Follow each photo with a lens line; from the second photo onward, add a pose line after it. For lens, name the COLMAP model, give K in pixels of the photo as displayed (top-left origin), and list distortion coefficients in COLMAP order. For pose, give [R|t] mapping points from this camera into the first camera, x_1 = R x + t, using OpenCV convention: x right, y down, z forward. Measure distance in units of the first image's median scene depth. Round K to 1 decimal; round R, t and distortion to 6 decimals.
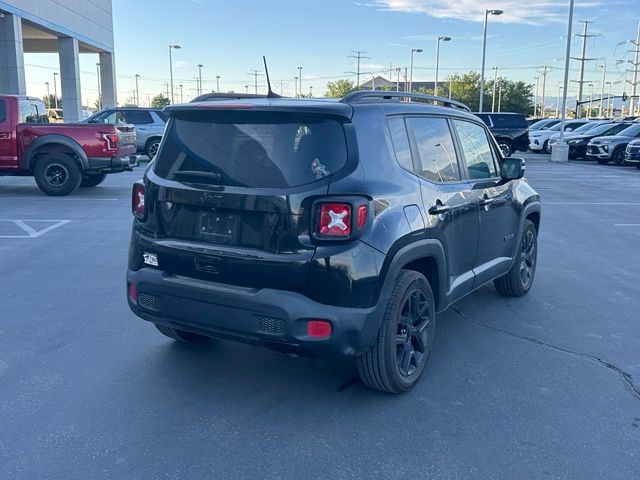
lens RADIAL K [[648.8, 0, 312.5], [0, 648.8, 238.5], [0, 0, 1]] dist [0.176009, -0.361079]
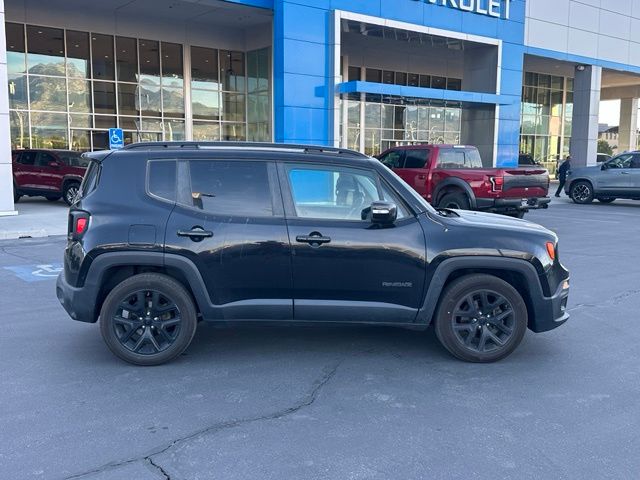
lens RADIAL K [[648.8, 0, 312.5], [0, 648.8, 238.5], [0, 0, 1]] dist [0.176009, -0.361079]
pose [[0.575729, 0.091364, -0.812520, 1.119702], [-0.145446, 0.989332, 0.008187, -0.065262], [0.804600, 0.113464, 0.582876, 0.381423]]
